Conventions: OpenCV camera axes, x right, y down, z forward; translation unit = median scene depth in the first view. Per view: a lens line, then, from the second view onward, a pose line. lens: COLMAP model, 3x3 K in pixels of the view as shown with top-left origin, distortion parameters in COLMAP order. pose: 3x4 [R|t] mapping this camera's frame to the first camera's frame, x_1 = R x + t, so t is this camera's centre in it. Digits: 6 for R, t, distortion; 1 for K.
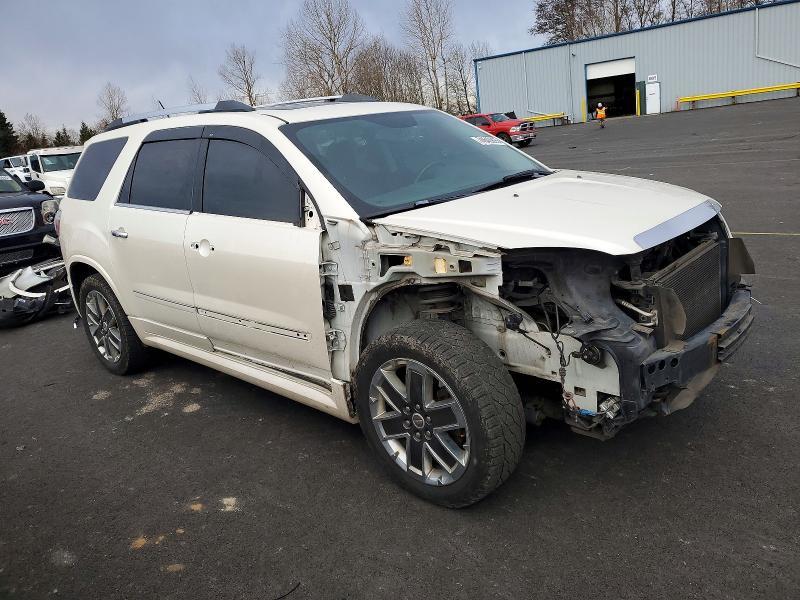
lens RADIAL K [[653.4, 0, 400.0], [0, 653.4, 300.0], [0, 0, 1]] dist [0.081734, -0.000759]
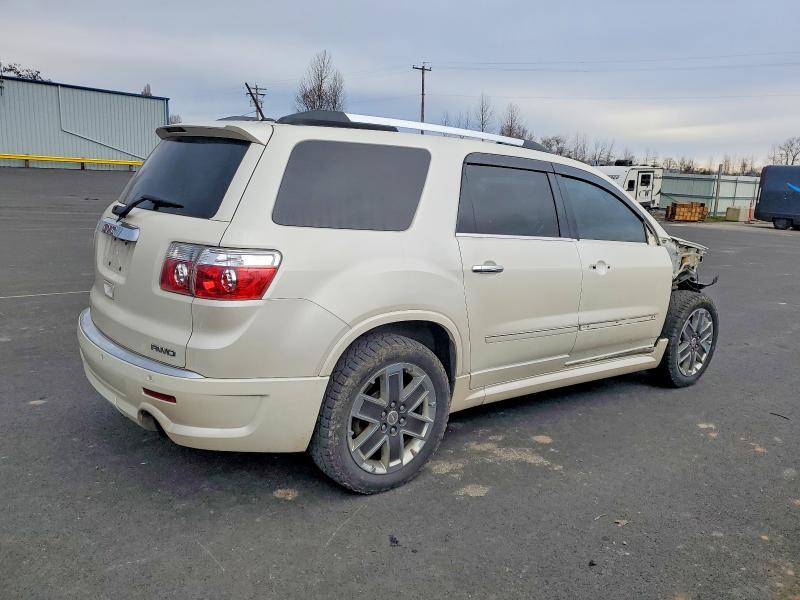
lens RADIAL K [[626.8, 0, 400.0], [0, 626.8, 300.0], [0, 0, 1]] dist [0.037219, -0.003946]
pose [[0.087594, -0.077640, 0.993126, -1.222247], [0.181341, 0.981543, 0.060740, -0.131792], [-0.979511, 0.174774, 0.100057, 1.054002]]
